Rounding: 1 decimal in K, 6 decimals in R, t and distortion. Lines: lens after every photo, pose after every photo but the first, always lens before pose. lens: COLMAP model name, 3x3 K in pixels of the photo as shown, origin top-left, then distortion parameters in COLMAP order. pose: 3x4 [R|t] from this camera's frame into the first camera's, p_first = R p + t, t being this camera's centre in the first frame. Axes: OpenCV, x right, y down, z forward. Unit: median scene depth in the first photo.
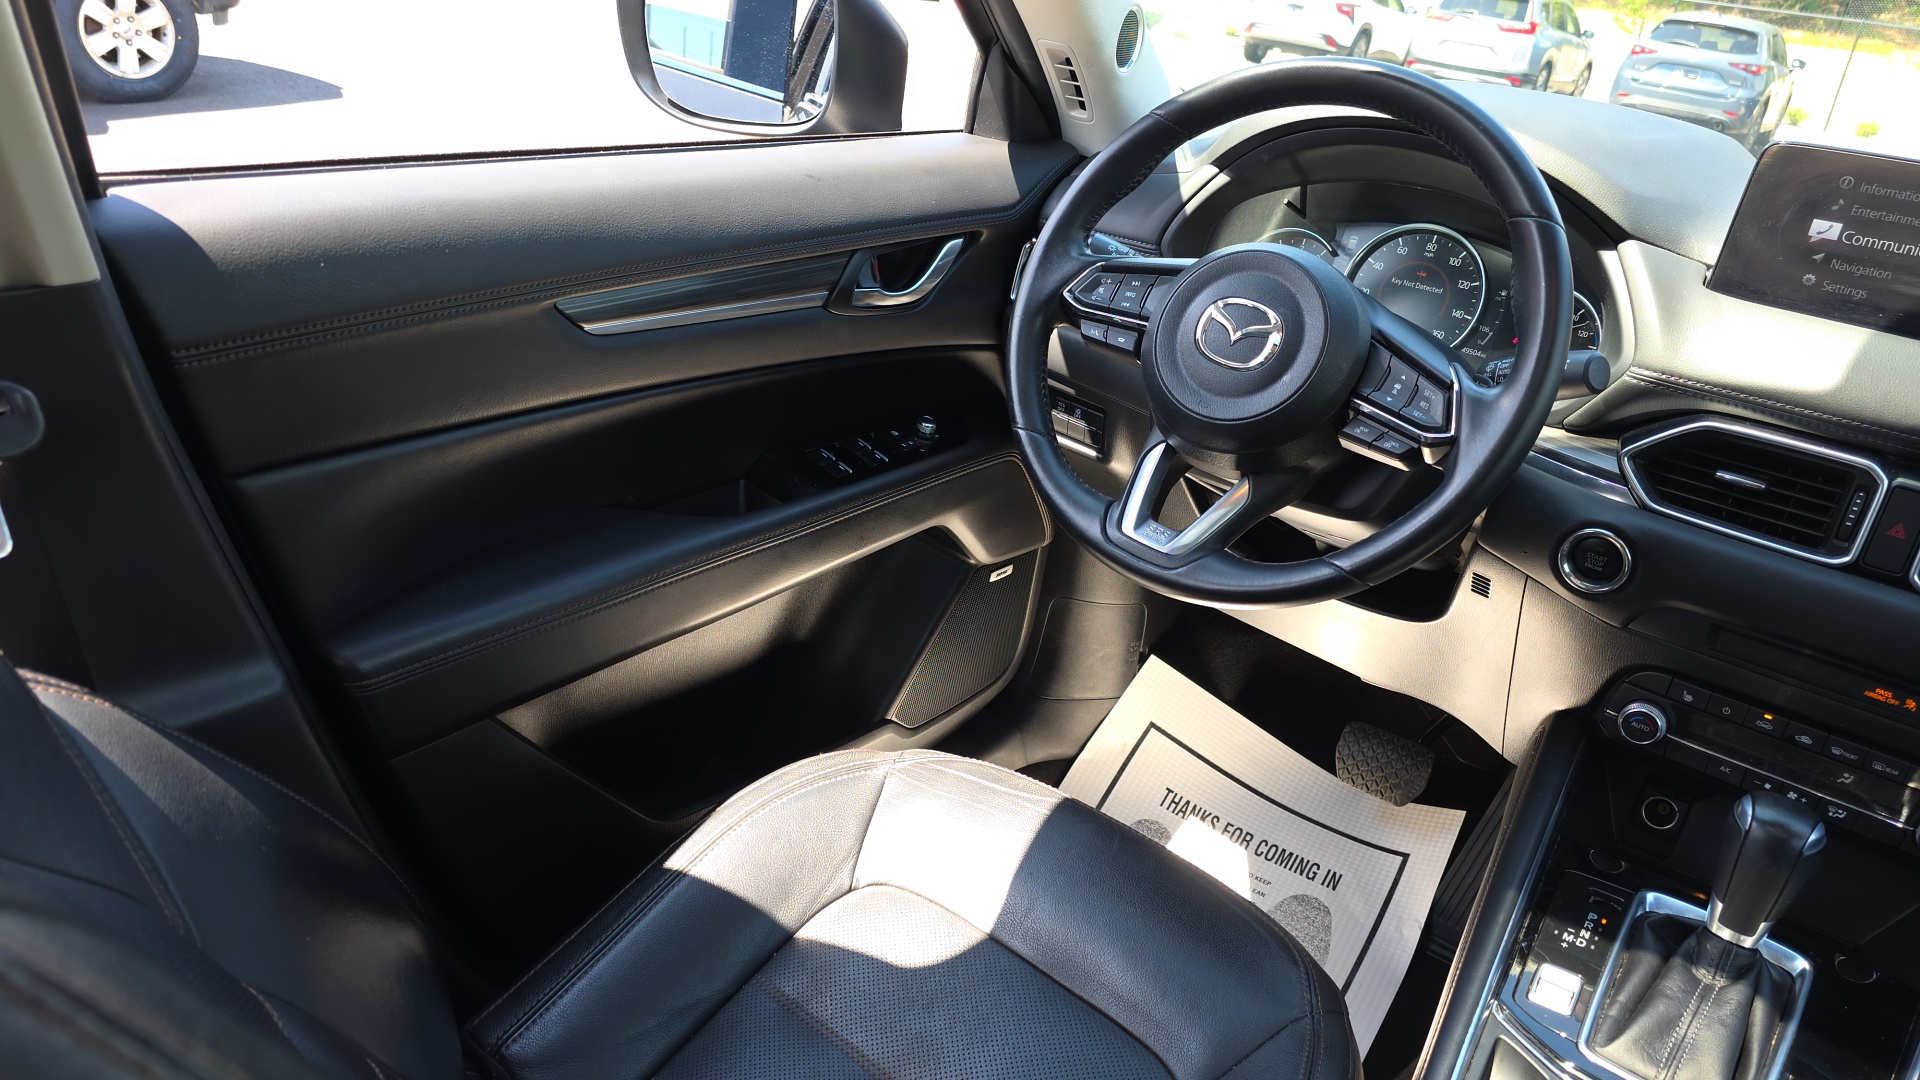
lens RADIAL K [[1295.3, 0, 921.9], [0, 1295.3, 546.4], [0, 0, 1]] dist [0.047131, -0.050806]
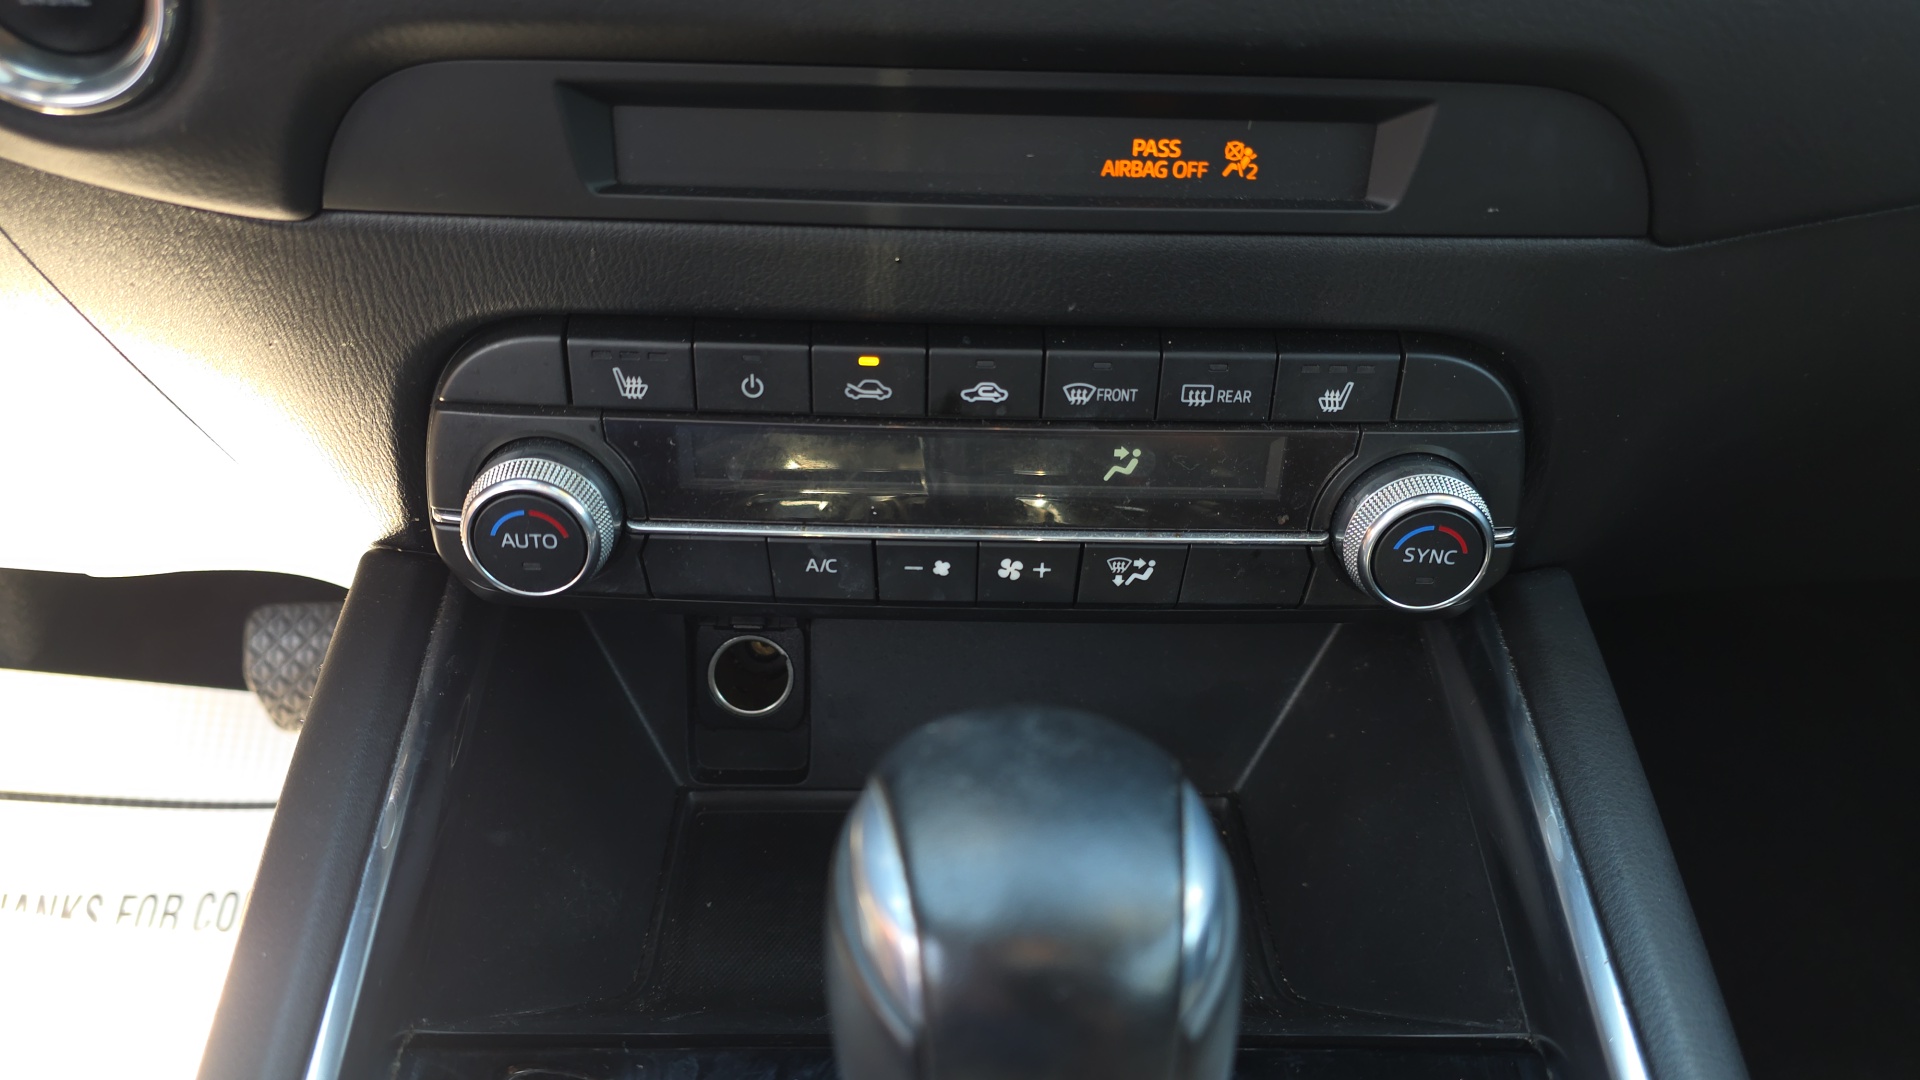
lens RADIAL K [[1303.3, 0, 953.0], [0, 1303.3, 543.1], [0, 0, 1]] dist [0.052782, -0.051214]
pose [[0.768254, -0.416306, 0.486288, 0.517047], [0.314476, 0.907109, 0.279746, 0.094104], [-0.557576, -0.061990, 0.827808, 0.767468]]
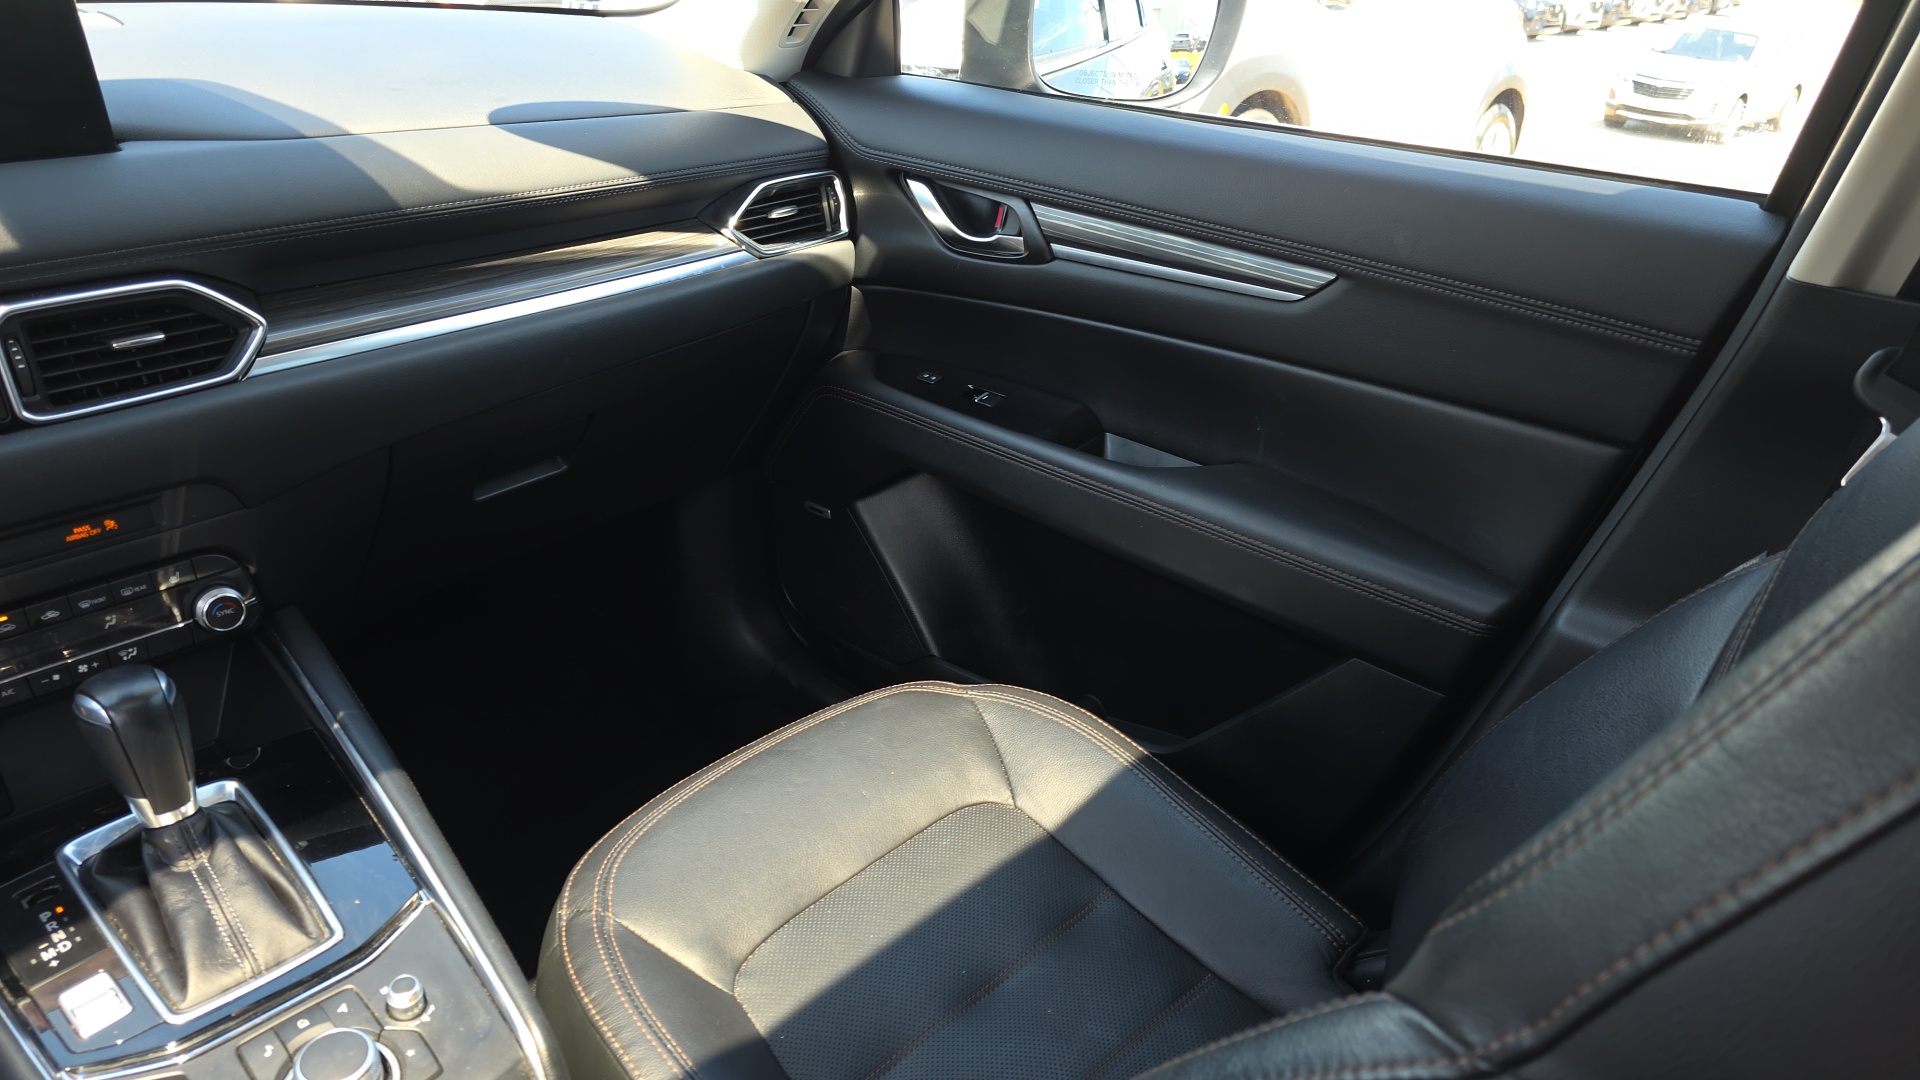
lens RADIAL K [[1303.3, 0, 953.0], [0, 1303.3, 543.1], [0, 0, 1]] dist [0.052782, -0.051214]
pose [[0.082917, -0.527901, 0.845249, -0.036501], [0.402691, 0.793589, 0.456133, -0.063091], [-0.911573, 0.302553, 0.278383, 0.145823]]
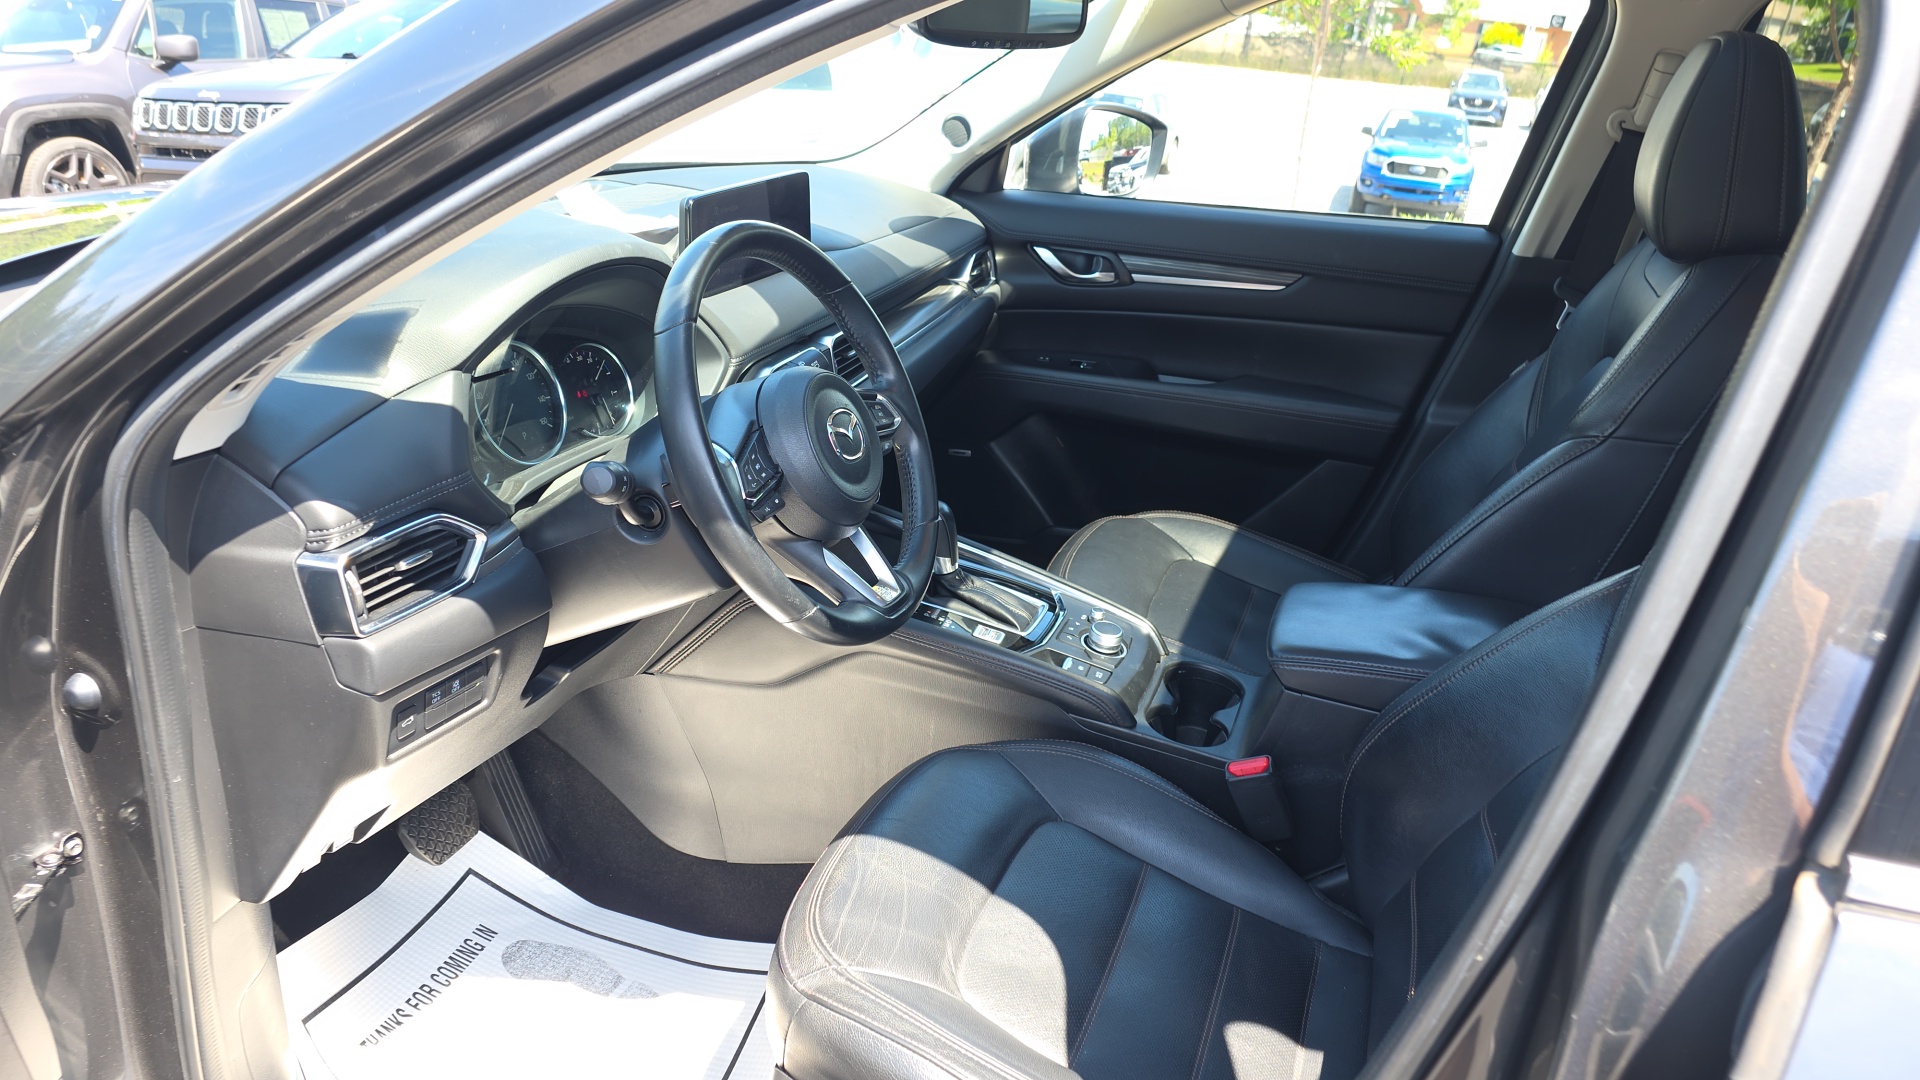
lens RADIAL K [[1303.3, 0, 953.0], [0, 1303.3, 543.1], [0, 0, 1]] dist [0.052782, -0.051214]
pose [[-0.312601, -0.471043, 0.824863, -0.916075], [0.340490, 0.755110, 0.560246, -0.770933], [-0.886762, 0.455991, -0.075662, 1.040275]]
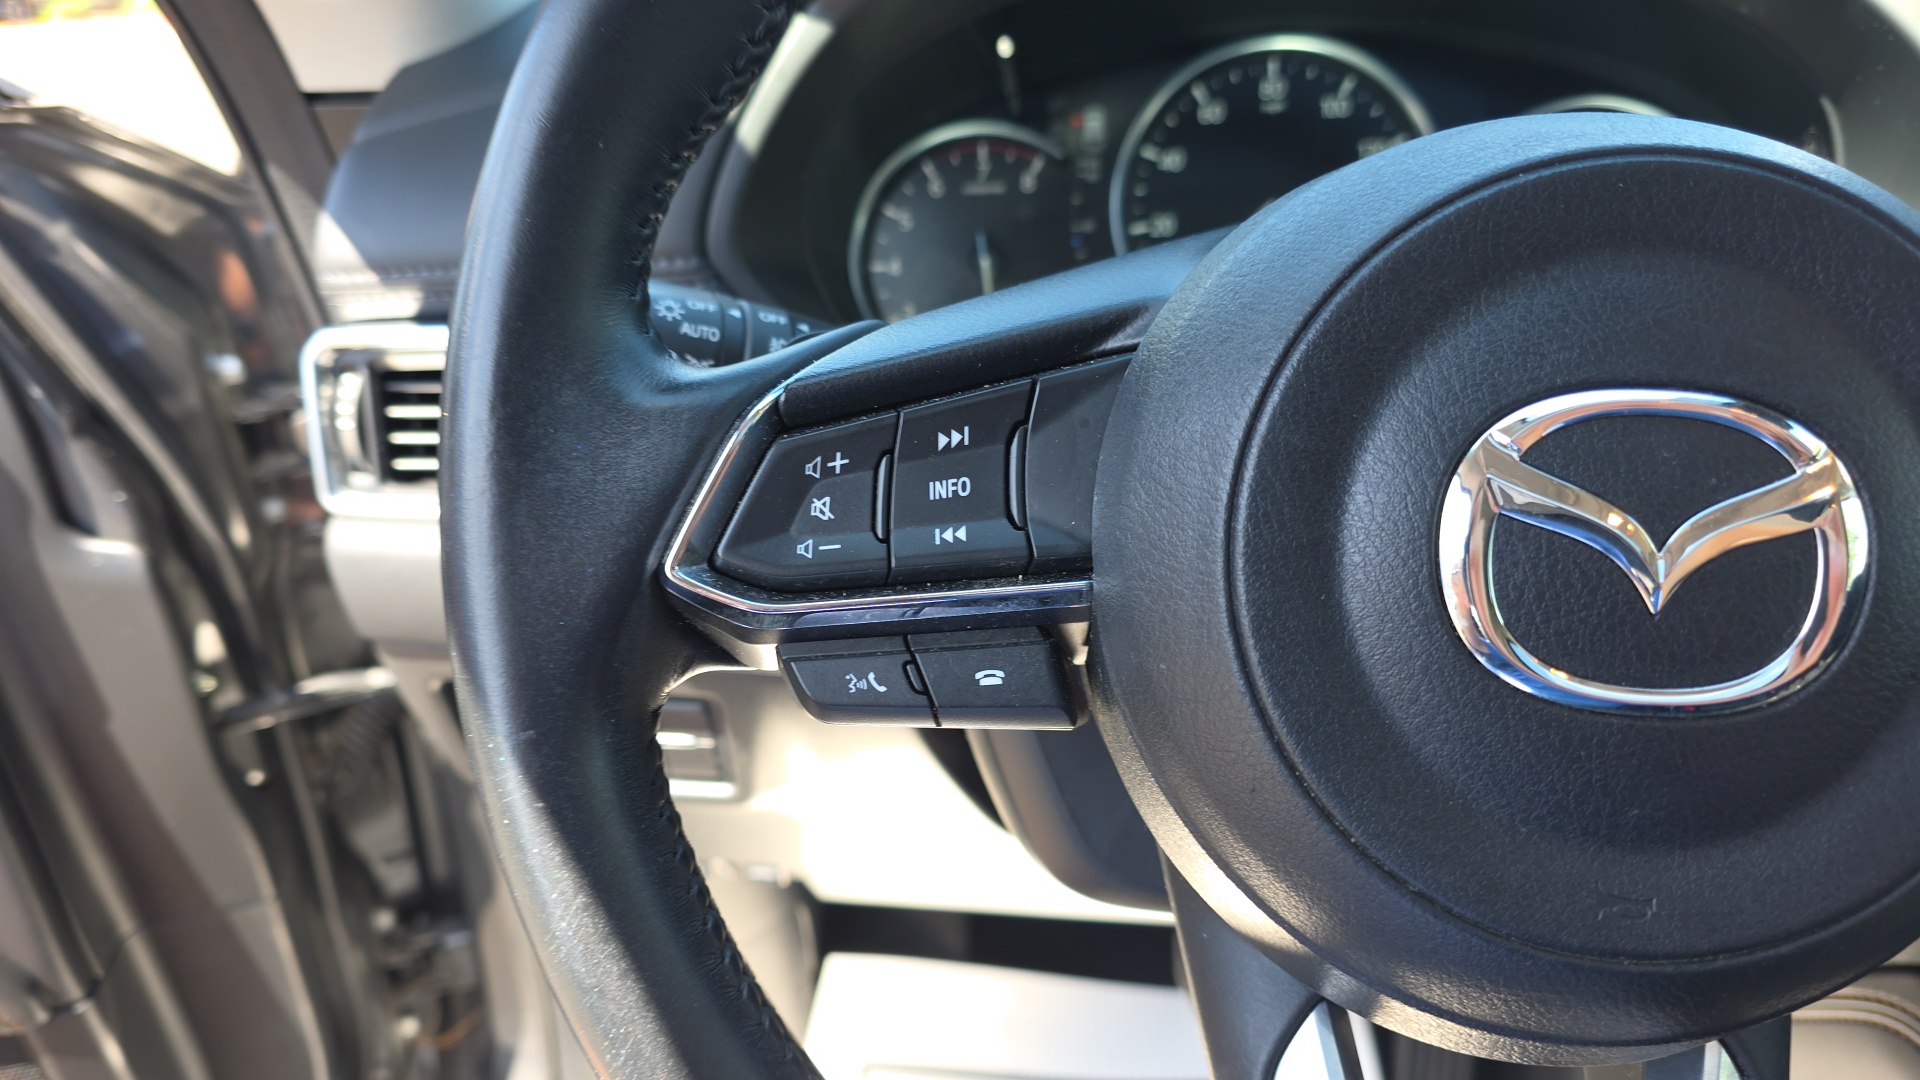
lens RADIAL K [[1346.5, 0, 915.1], [0, 1346.5, 564.7], [0, 0, 1]] dist [0.005487, -0.028655]
pose [[0.816907, -0.380125, 0.433784, 0.046484], [0.366574, 0.922832, 0.118341, -0.229538], [-0.445295, 0.062340, 0.893211, 0.845079]]
